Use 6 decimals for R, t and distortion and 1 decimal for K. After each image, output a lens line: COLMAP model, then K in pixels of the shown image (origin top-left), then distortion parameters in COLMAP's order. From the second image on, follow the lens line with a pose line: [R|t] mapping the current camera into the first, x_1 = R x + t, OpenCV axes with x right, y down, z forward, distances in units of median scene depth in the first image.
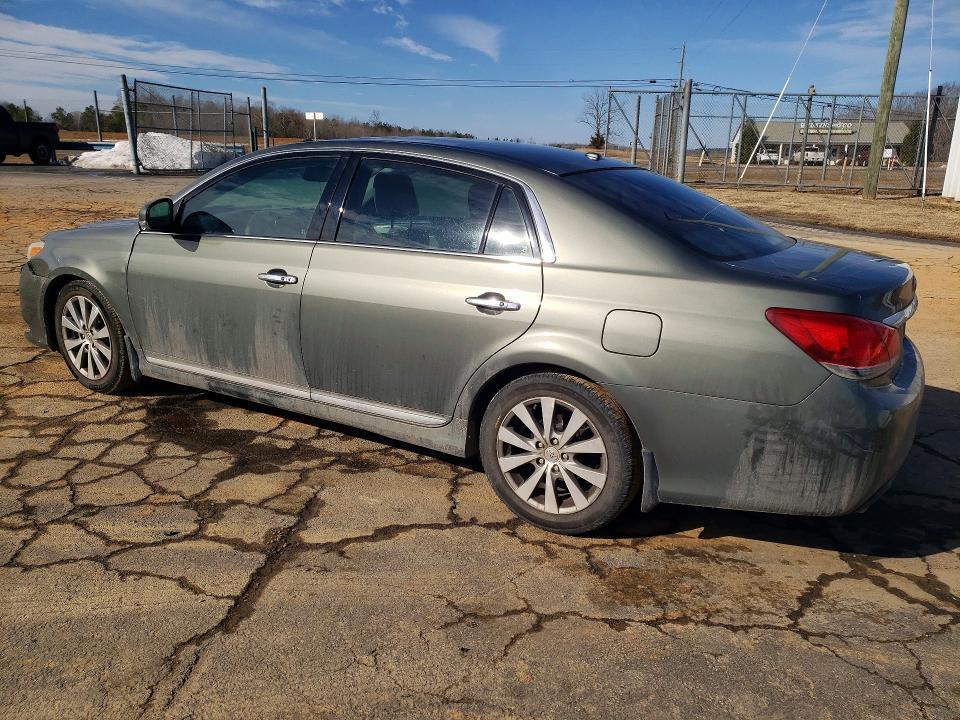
lens RADIAL K [[711.2, 0, 480.0], [0, 711.2, 360.0], [0, 0, 1]] dist [0.056999, -0.059874]
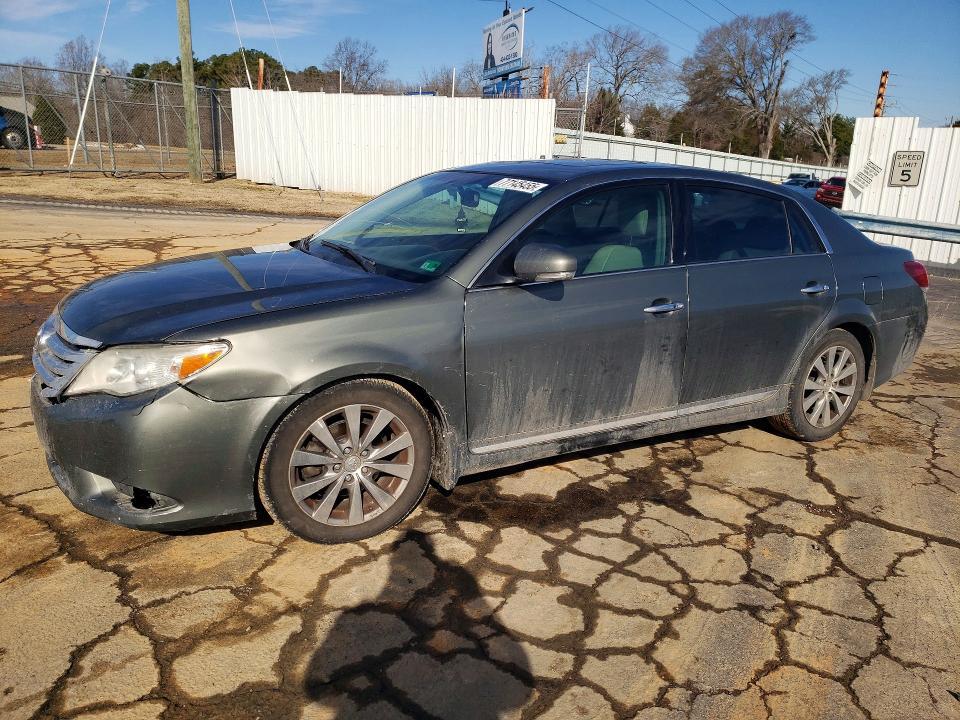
lens RADIAL K [[735.7, 0, 480.0], [0, 735.7, 360.0], [0, 0, 1]] dist [0.015099, 0.008536]
pose [[0.513206, -0.238121, 0.824571, -1.252455], [0.209875, 0.966392, 0.148452, -0.244107], [-0.832209, 0.096871, 0.545934, 0.645034]]
